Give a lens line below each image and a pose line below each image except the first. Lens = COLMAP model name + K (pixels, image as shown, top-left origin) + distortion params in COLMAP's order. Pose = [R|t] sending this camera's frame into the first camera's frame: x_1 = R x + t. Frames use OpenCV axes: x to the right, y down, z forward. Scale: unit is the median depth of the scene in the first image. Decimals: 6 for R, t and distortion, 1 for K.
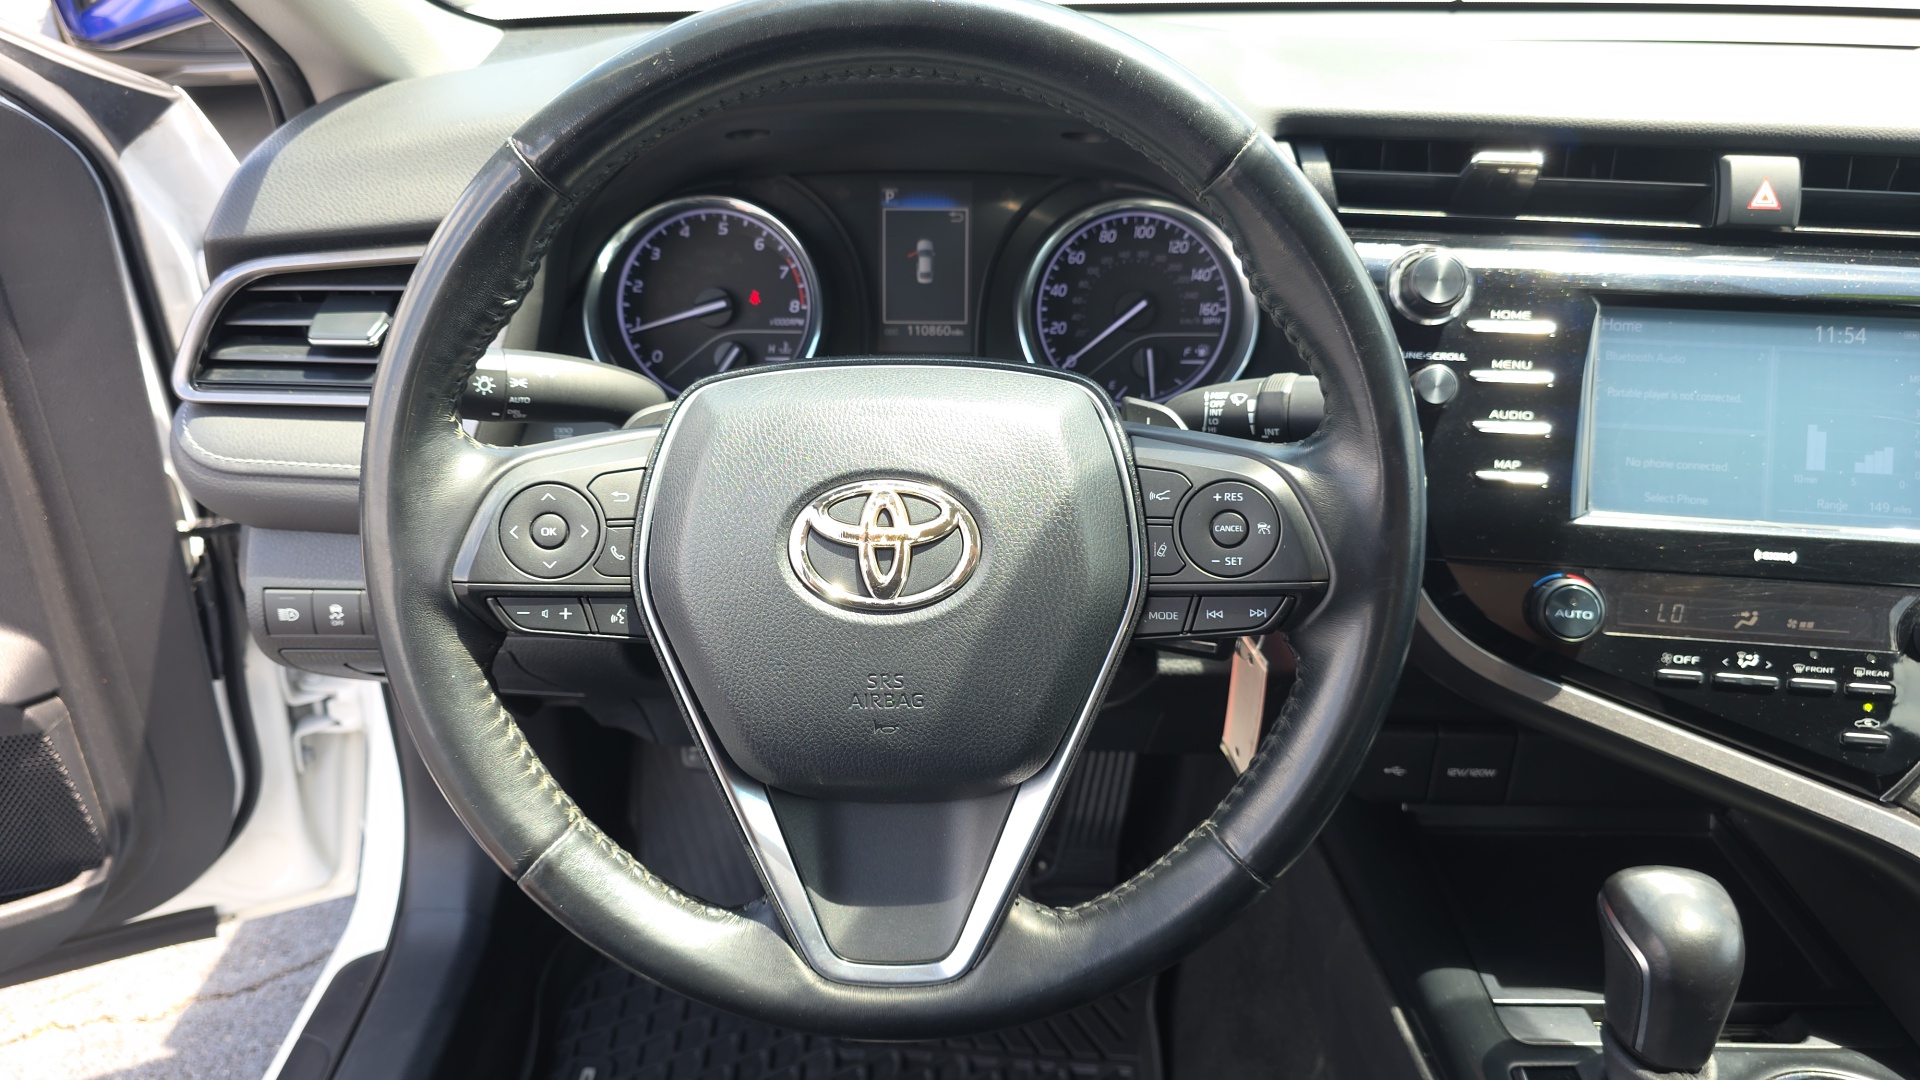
lens RADIAL K [[1319.7, 0, 942.0], [0, 1319.7, 534.6], [0, 0, 1]] dist [0.056274, -0.078301]
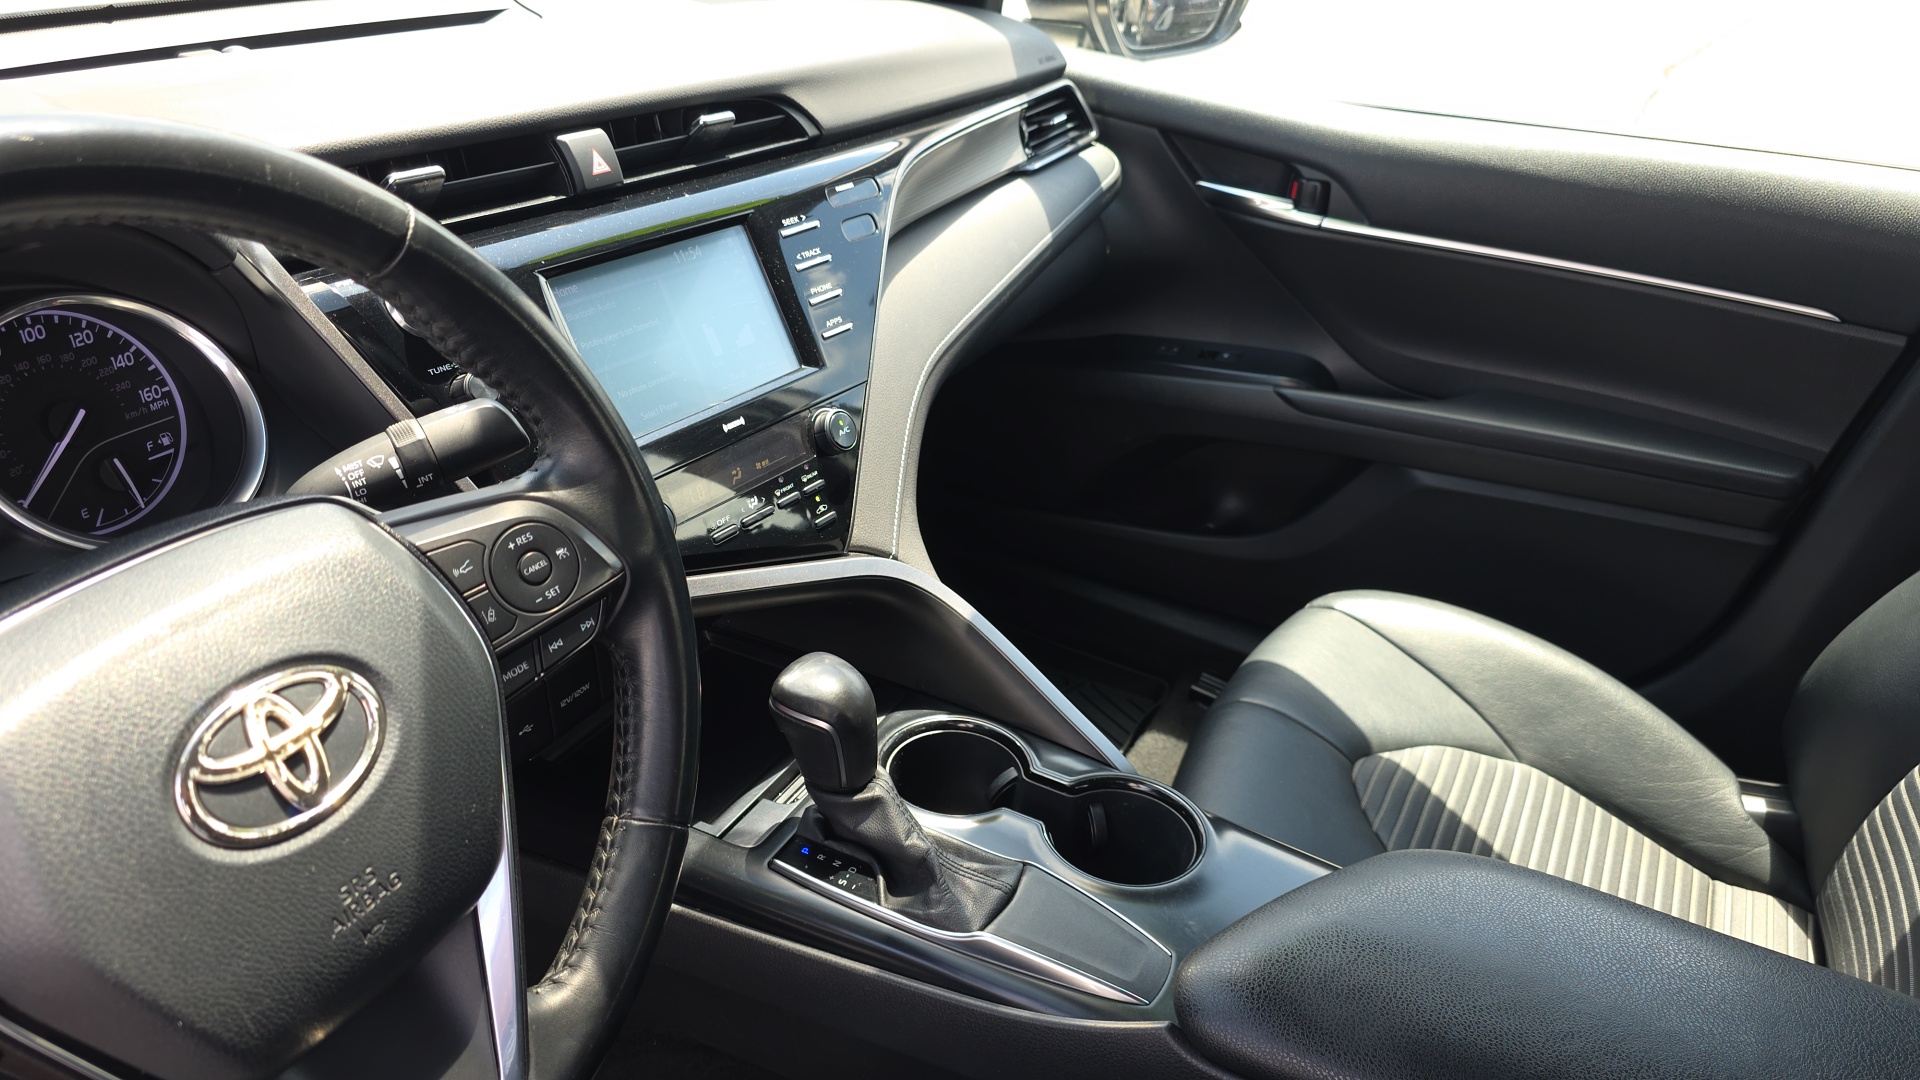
lens RADIAL K [[1295.7, 0, 960.0], [0, 1295.7, 540.0], [0, 0, 1]] dist [0.053779, -0.063669]
pose [[0.448986, -0.414751, 0.791450, -0.347059], [0.370570, 0.892414, 0.257438, -0.129224], [-0.813074, 0.177702, 0.554376, 0.108592]]
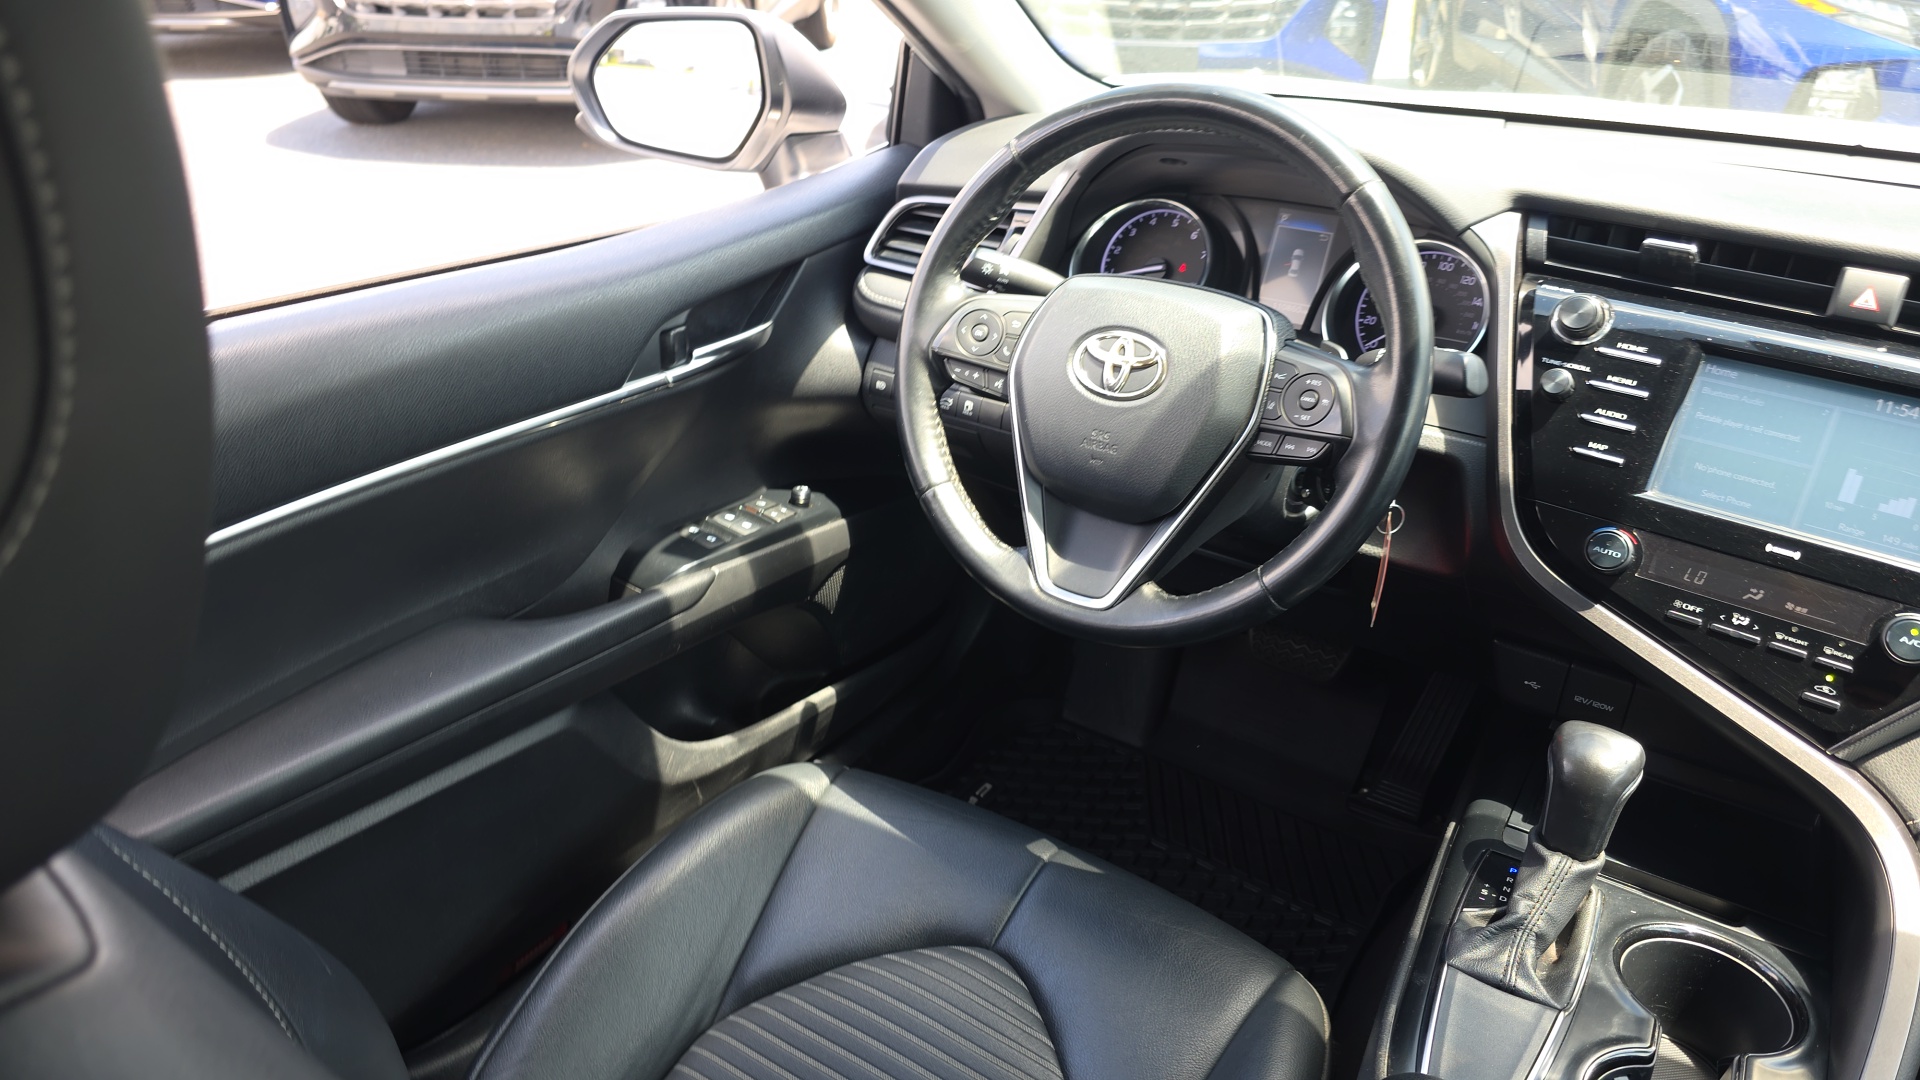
lens RADIAL K [[1310.3, 0, 938.0], [0, 1310.3, 494.5], [0, 0, 1]] dist [0.053916, -0.061191]
pose [[0.842353, 0.245311, -0.479857, 0.521675], [-0.279453, 0.960159, 0.000292, 0.196325], [0.460811, 0.133851, 0.877346, -0.578726]]
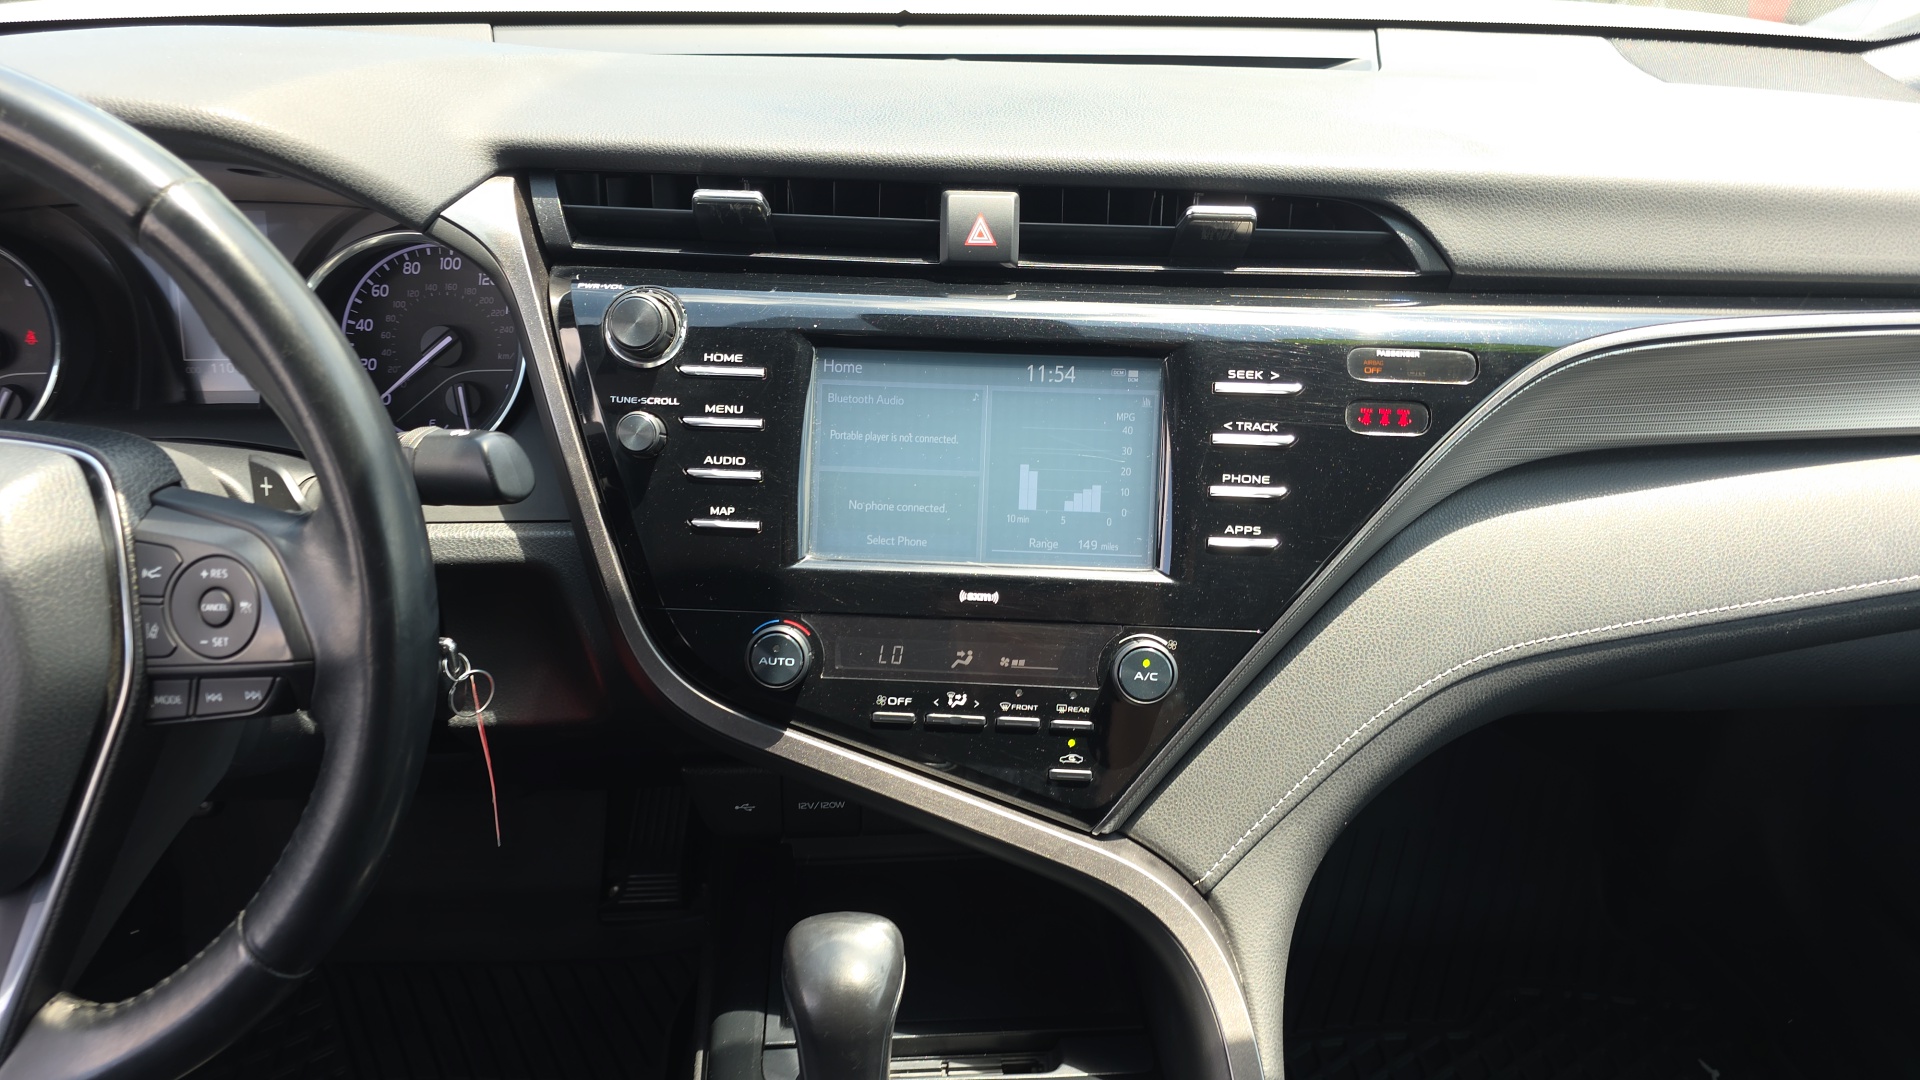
lens RADIAL K [[1301.4, 0, 951.5], [0, 1301.4, 574.1], [0, 0, 1]] dist [0.078310, -0.106936]
pose [[0.996688, -0.028833, 0.076033, 0.517785], [0.025663, 0.998773, 0.042345, -0.042290], [-0.077161, -0.040253, 0.996206, 0.020038]]
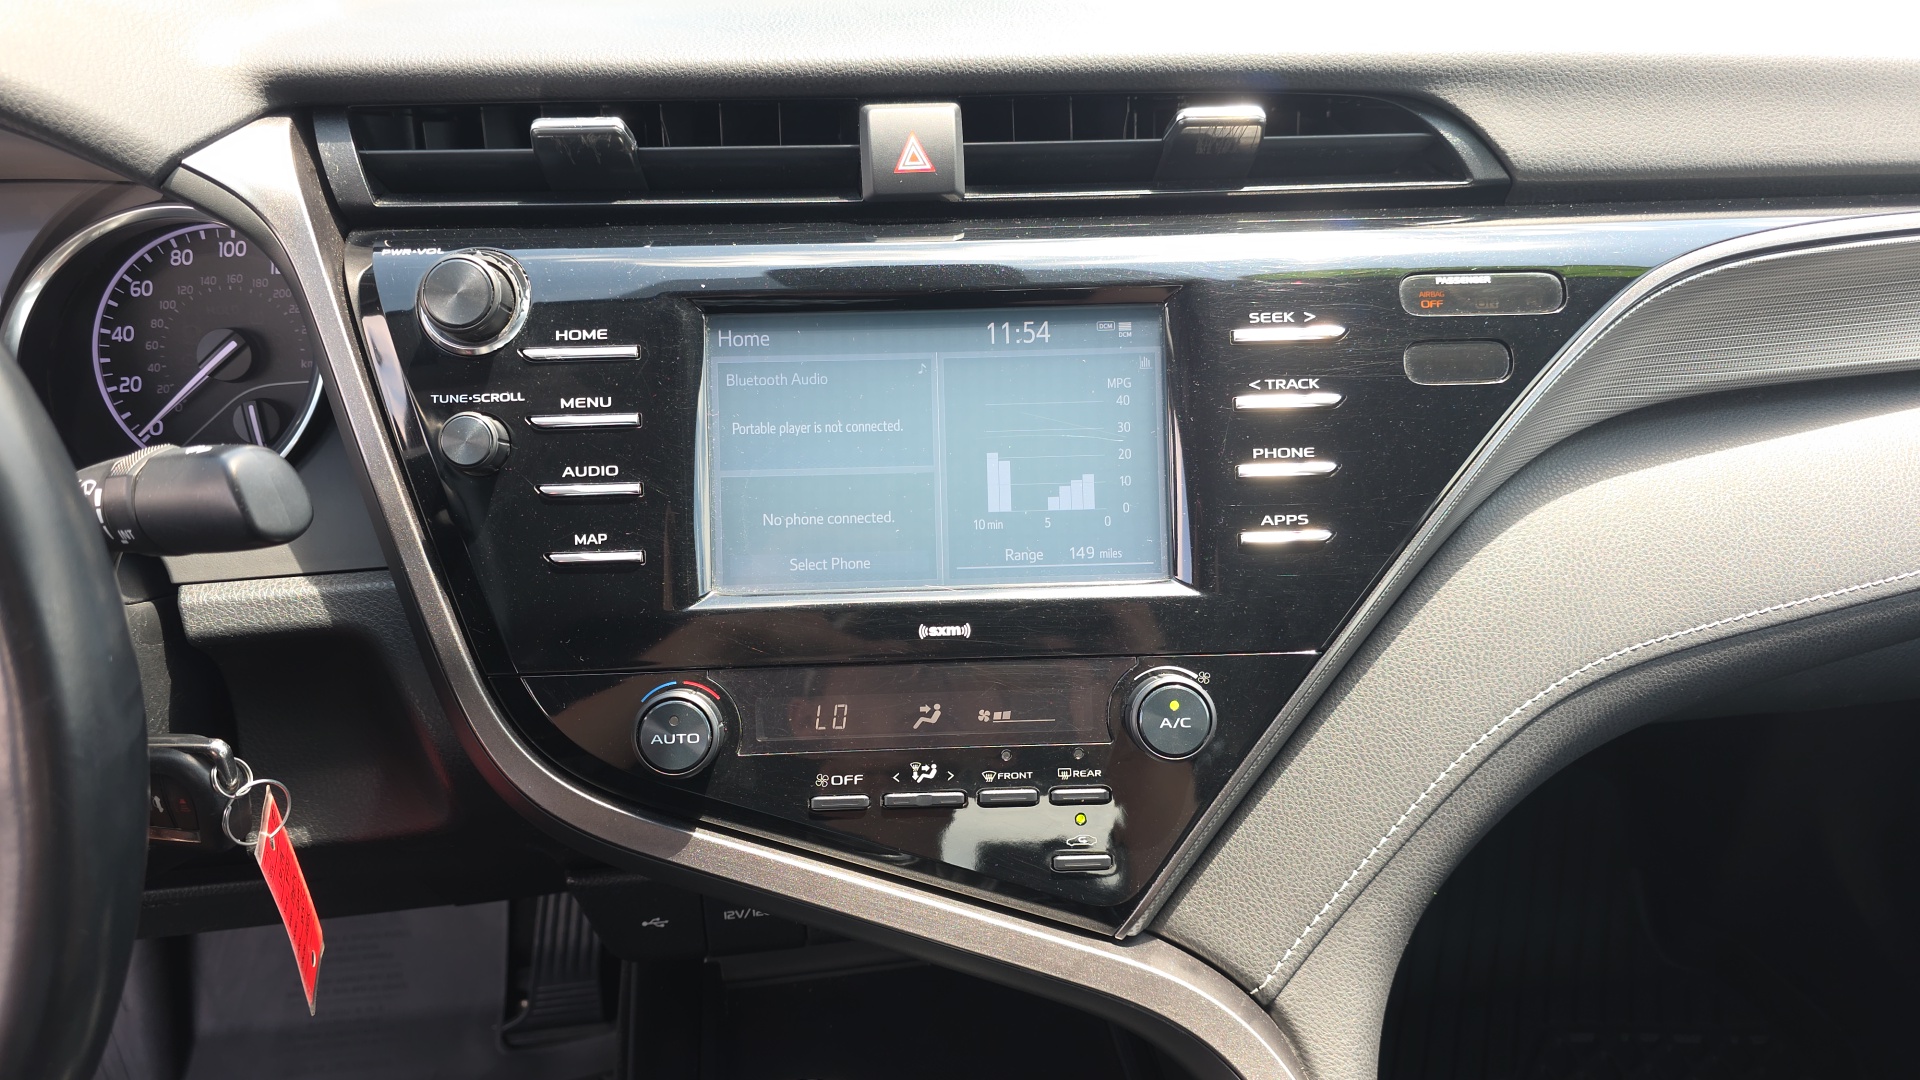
lens RADIAL K [[1305.7, 0, 951.8], [0, 1305.7, 535.4], [0, 0, 1]] dist [0.054747, -0.069146]
pose [[0.987701, -0.088568, 0.128852, 0.526554], [0.090387, 0.995872, -0.008327, -0.030656], [-0.127582, 0.019871, 0.991629, 0.258990]]
